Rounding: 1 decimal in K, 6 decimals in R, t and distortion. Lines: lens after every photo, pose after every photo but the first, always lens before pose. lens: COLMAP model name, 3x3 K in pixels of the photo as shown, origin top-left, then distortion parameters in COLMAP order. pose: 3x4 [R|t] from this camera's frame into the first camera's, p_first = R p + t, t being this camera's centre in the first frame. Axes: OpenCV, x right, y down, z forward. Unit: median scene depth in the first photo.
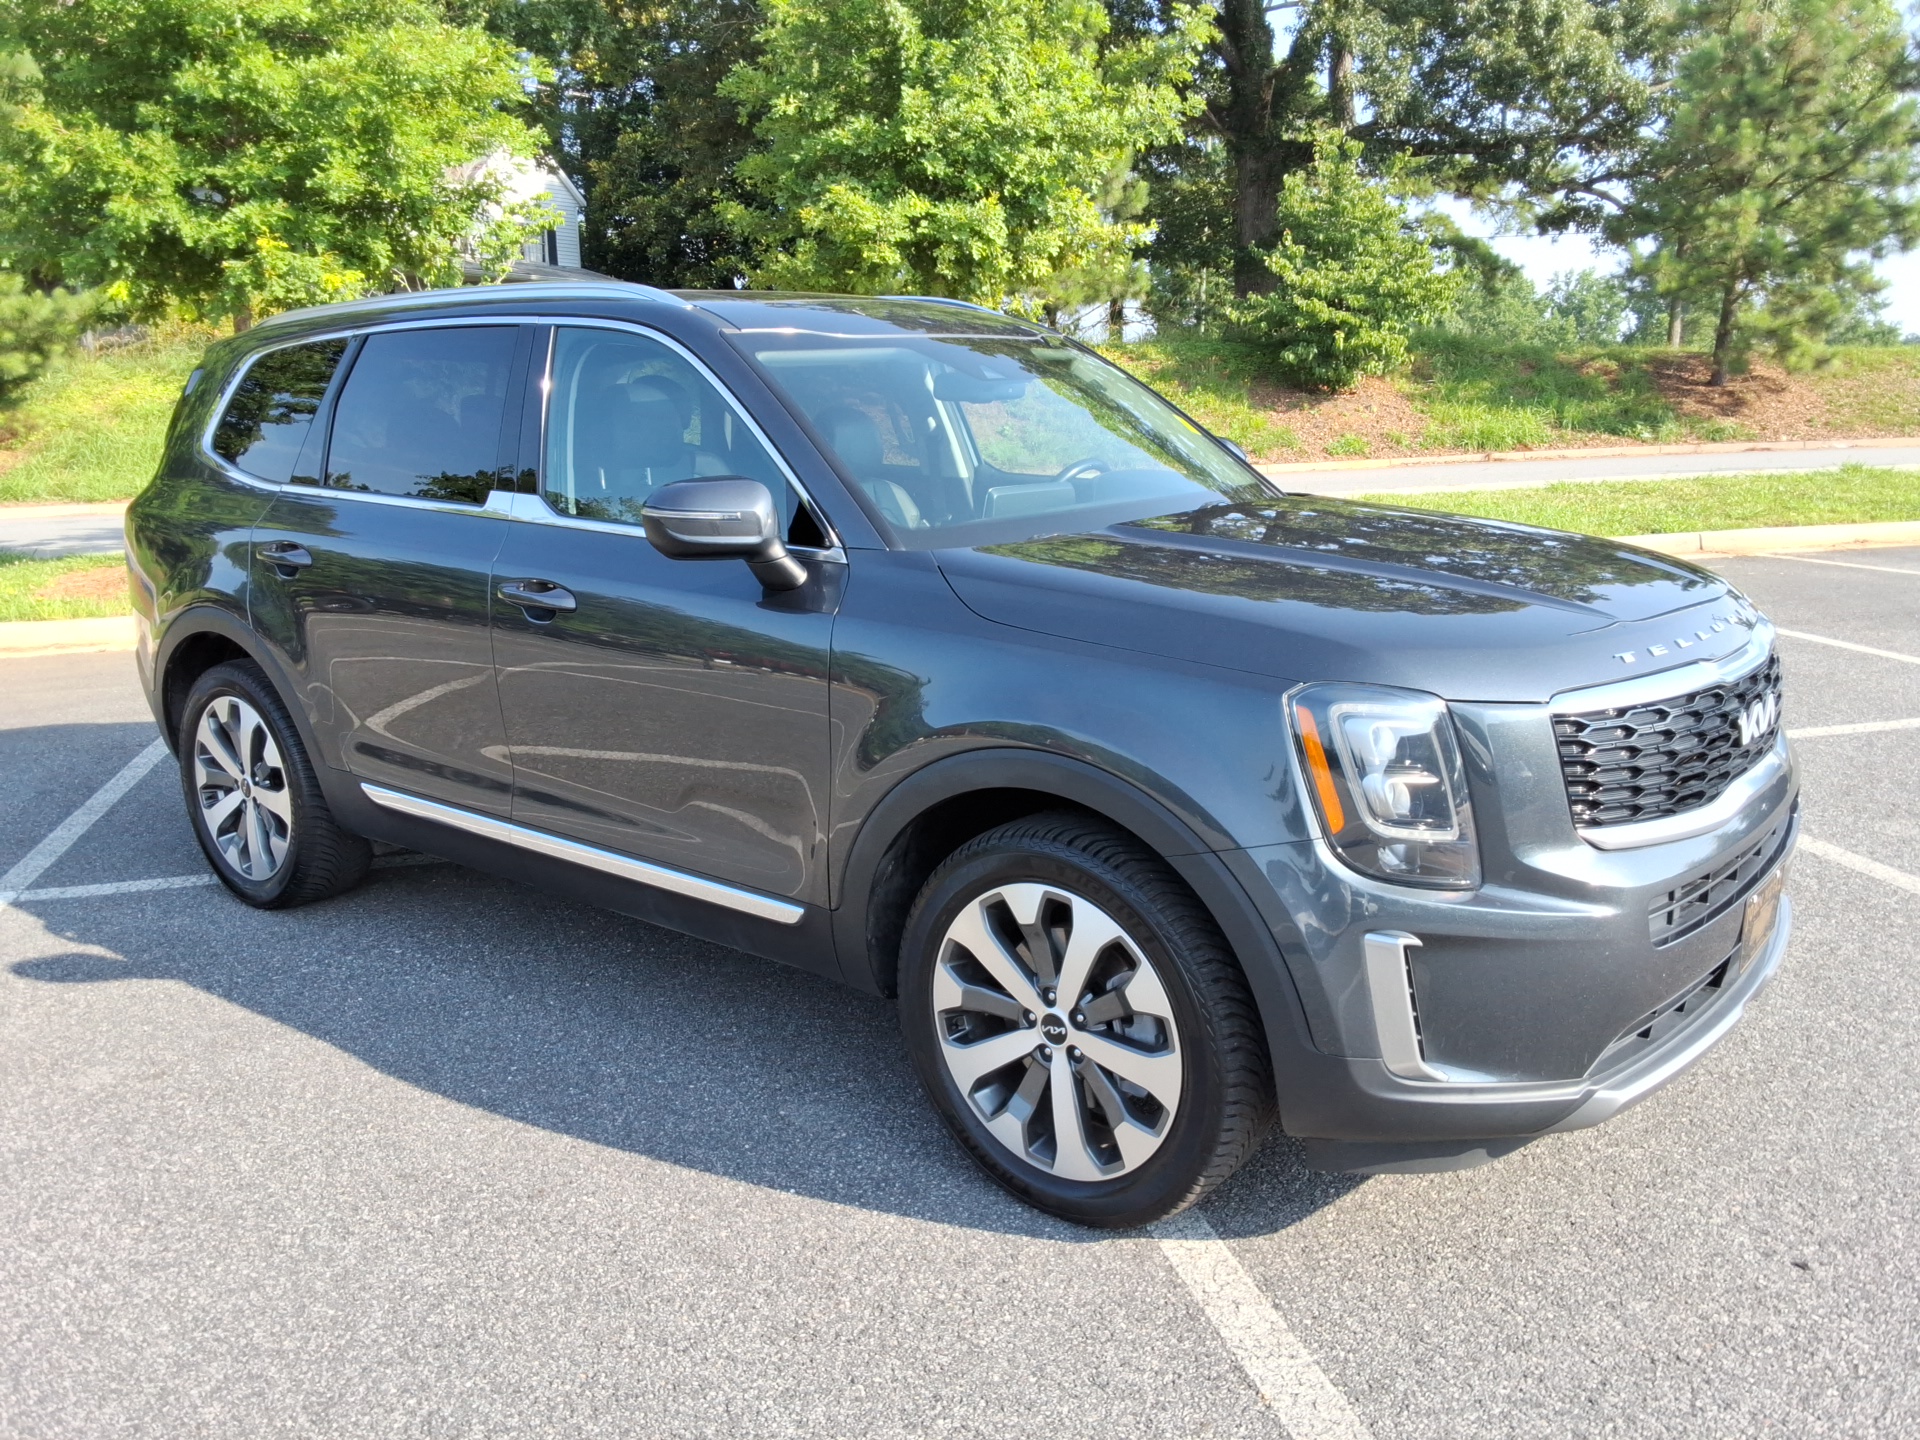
lens RADIAL K [[1541.2, 0, 969.4], [0, 1541.2, 716.1], [0, 0, 1]] dist [0.102640, -0.160207]
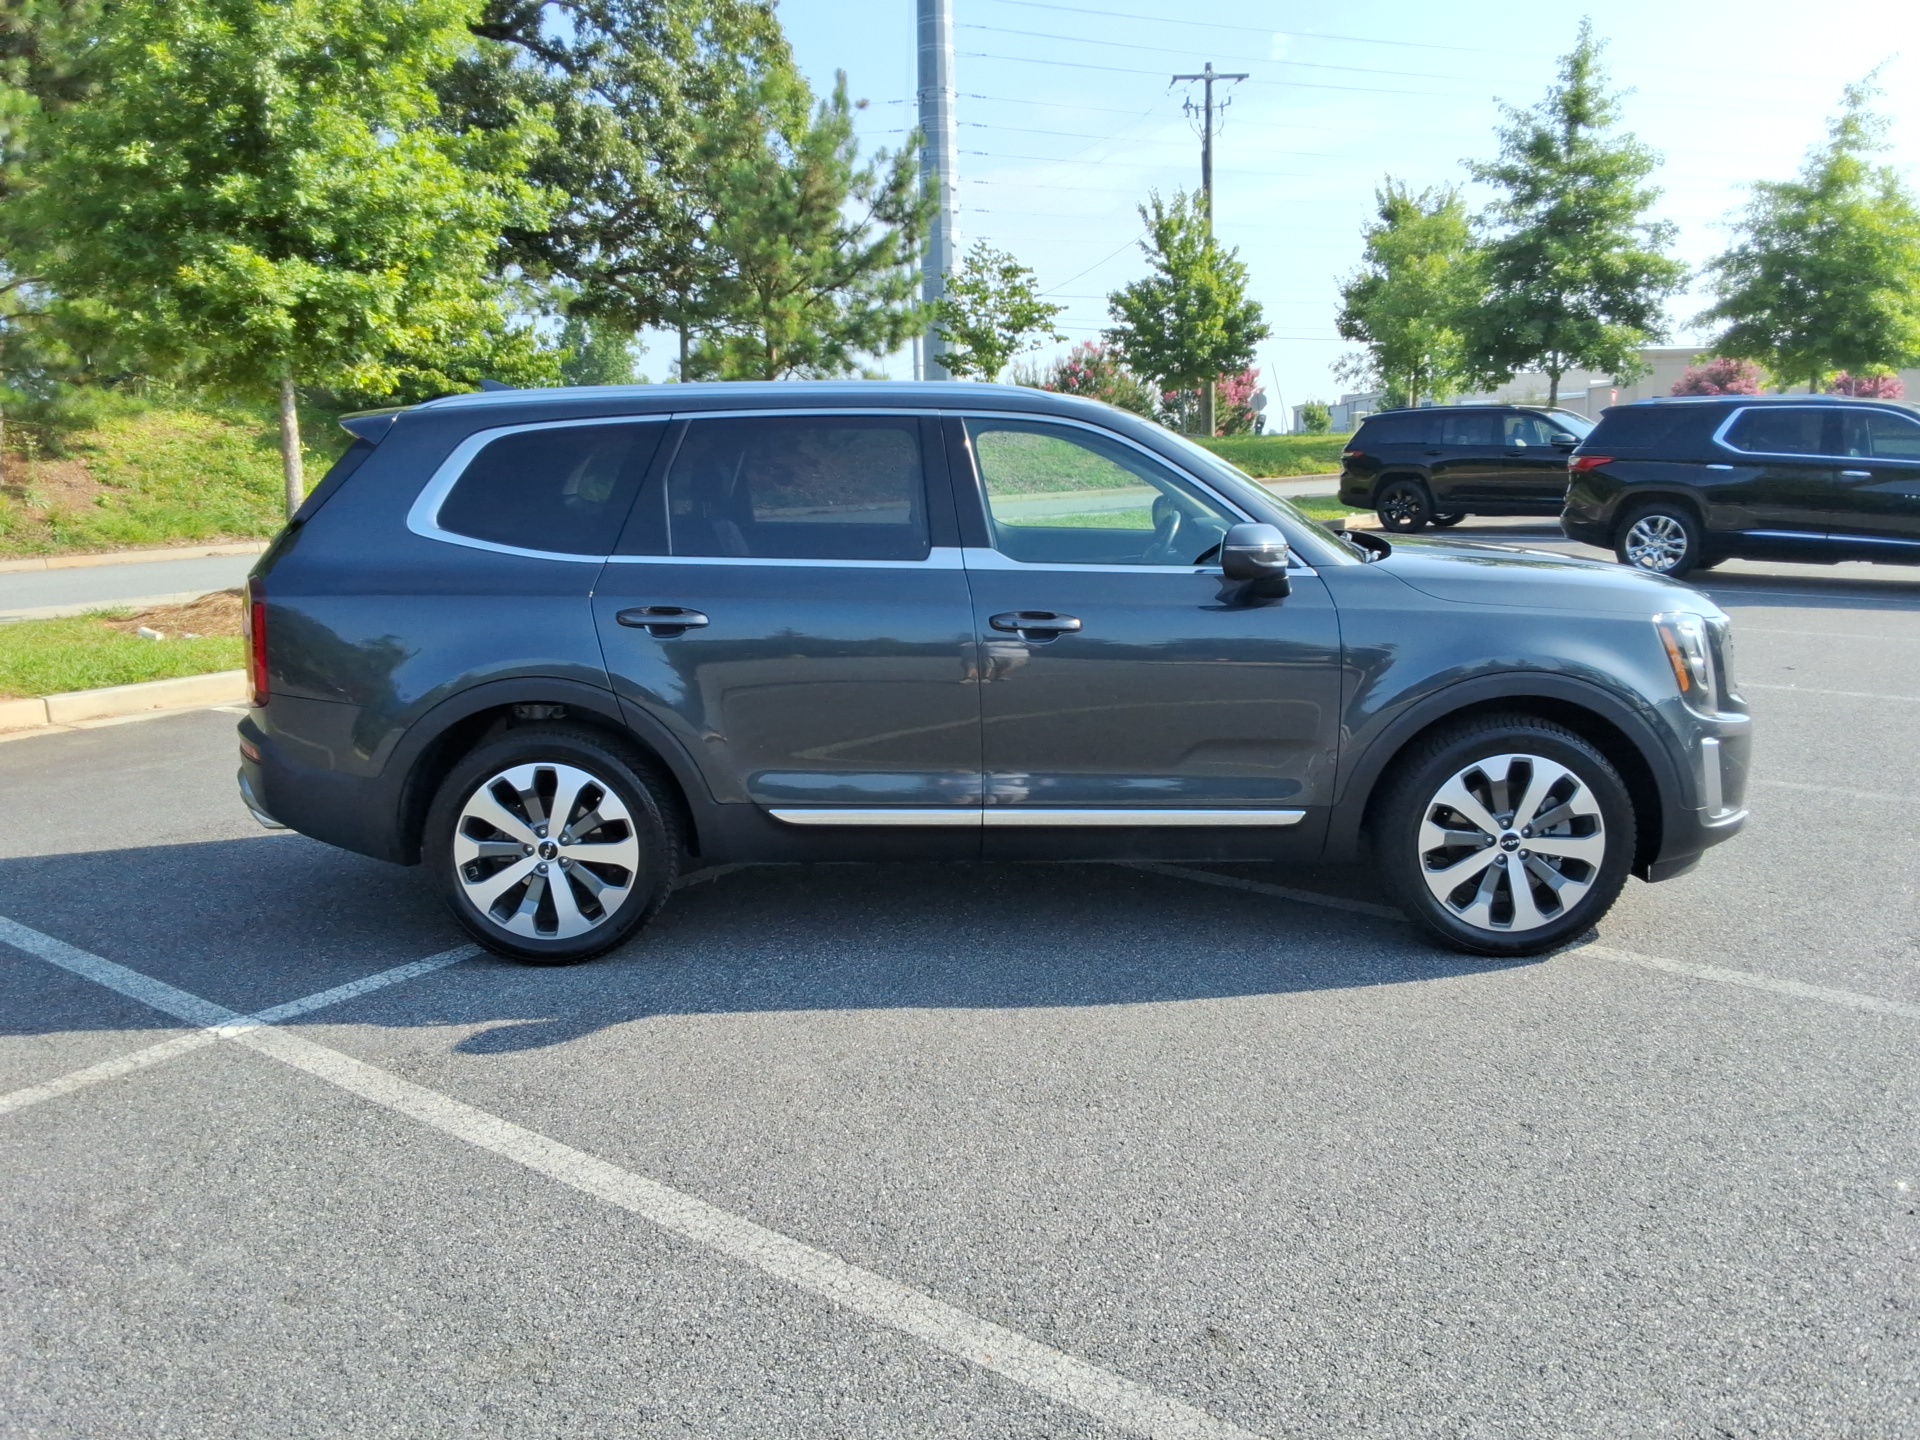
lens RADIAL K [[1541.2, 0, 990.4], [0, 1541.2, 726.2], [0, 0, 1]] dist [0.102640, -0.160207]
pose [[0.777850, -0.109500, 0.618837, -0.153691], [0.132382, 0.991158, 0.008983, -0.001293], [-0.614349, 0.074936, 0.785468, 0.001329]]
